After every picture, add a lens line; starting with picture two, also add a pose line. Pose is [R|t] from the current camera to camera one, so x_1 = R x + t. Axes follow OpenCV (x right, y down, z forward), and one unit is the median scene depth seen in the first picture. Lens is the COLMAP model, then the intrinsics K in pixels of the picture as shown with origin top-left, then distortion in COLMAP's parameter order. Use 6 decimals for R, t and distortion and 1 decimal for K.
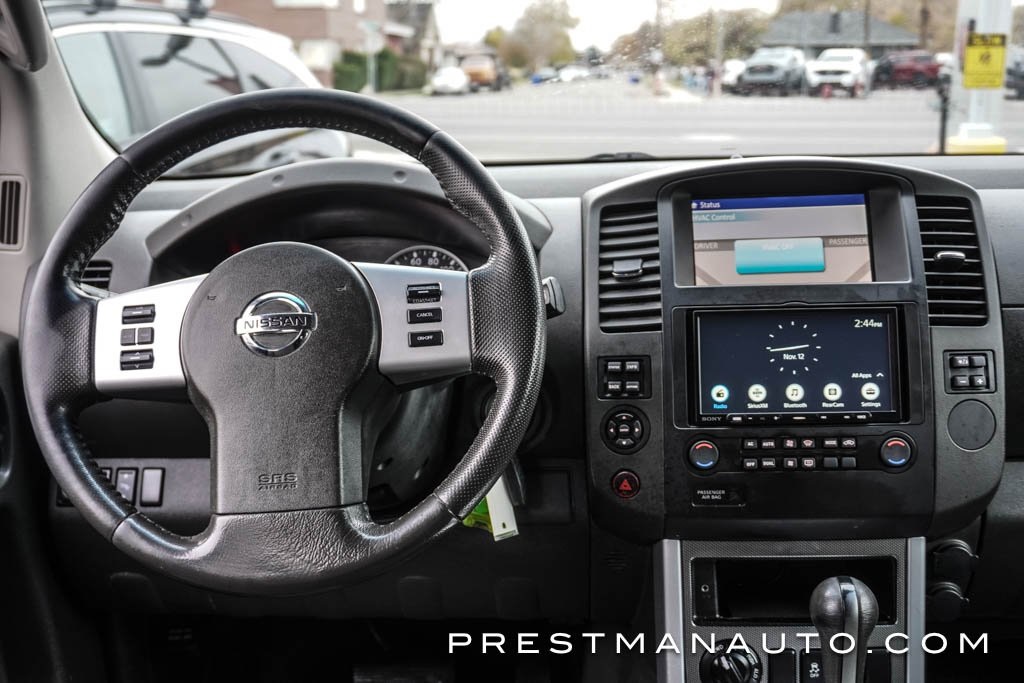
lens RADIAL K [[1160.1, 0, 513.0], [0, 1160.1, 348.7], [0, 0, 1]] dist [-0.019721, 0.000000]
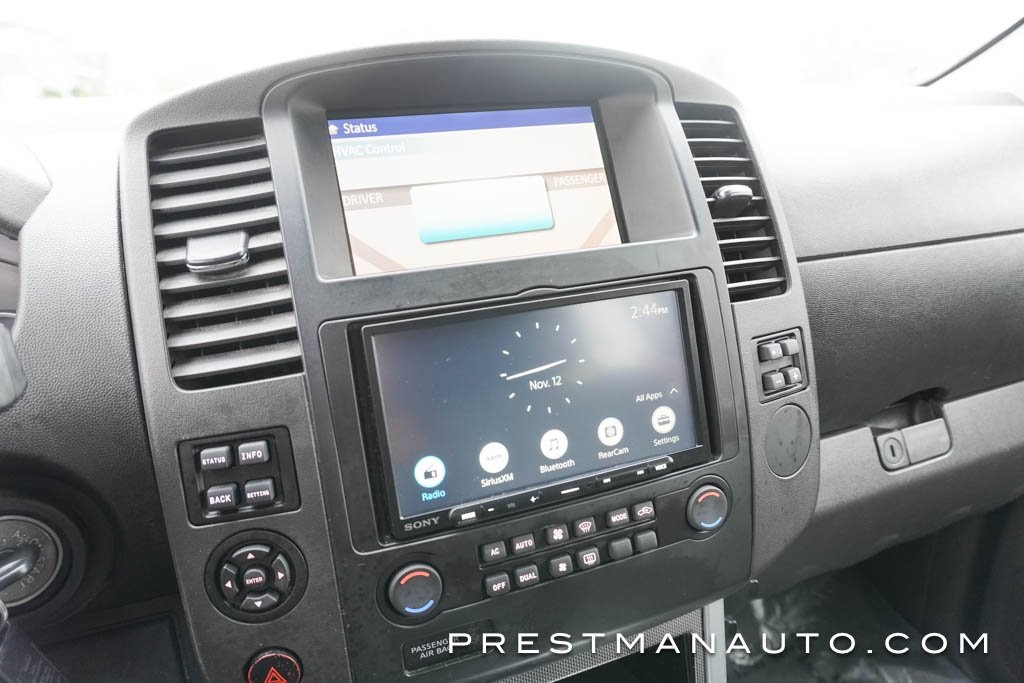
lens RADIAL K [[683.0, 0, 511.8], [0, 683.0, 345.4], [0, 0, 1]] dist [-0.039691, 0.024857]
pose [[0.907659, -0.140248, 0.395584, 0.094686], [0.096241, 0.986952, 0.129086, -0.056459], [-0.408526, -0.079095, 0.909313, 0.693303]]
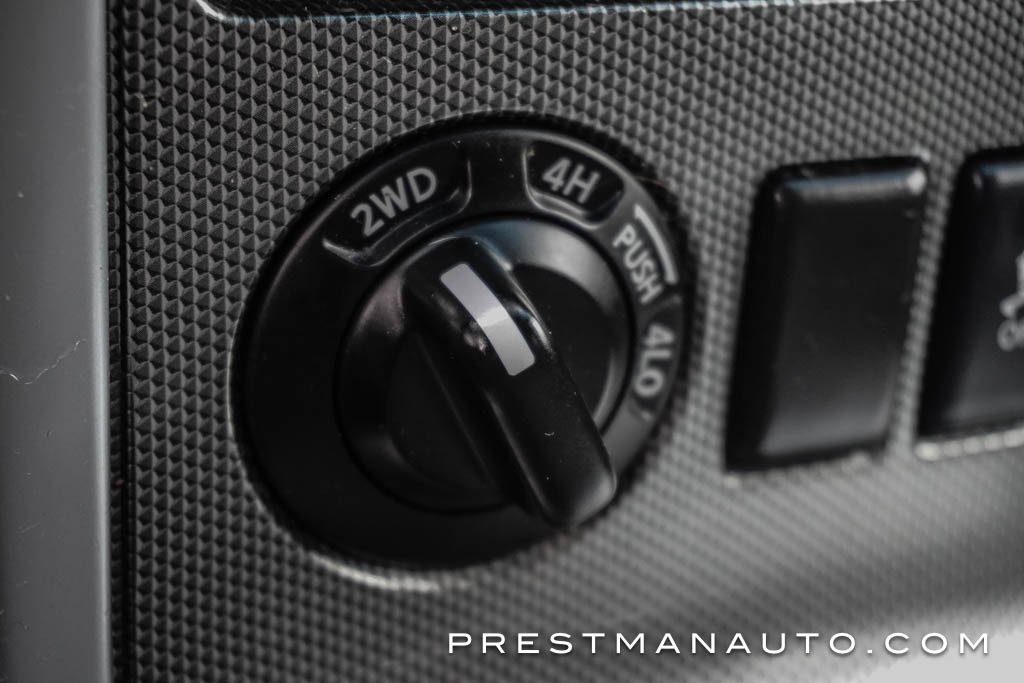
lens RADIAL K [[2210.6, 0, 511.2], [0, 2210.6, 342.2], [0, 0, 1]] dist [0.005180, 0.000000]
pose [[0.881324, -0.106049, 0.460458, 0.084390], [-0.056002, 0.944177, 0.324644, 0.203300], [-0.469182, -0.311903, 0.826187, 0.819407]]
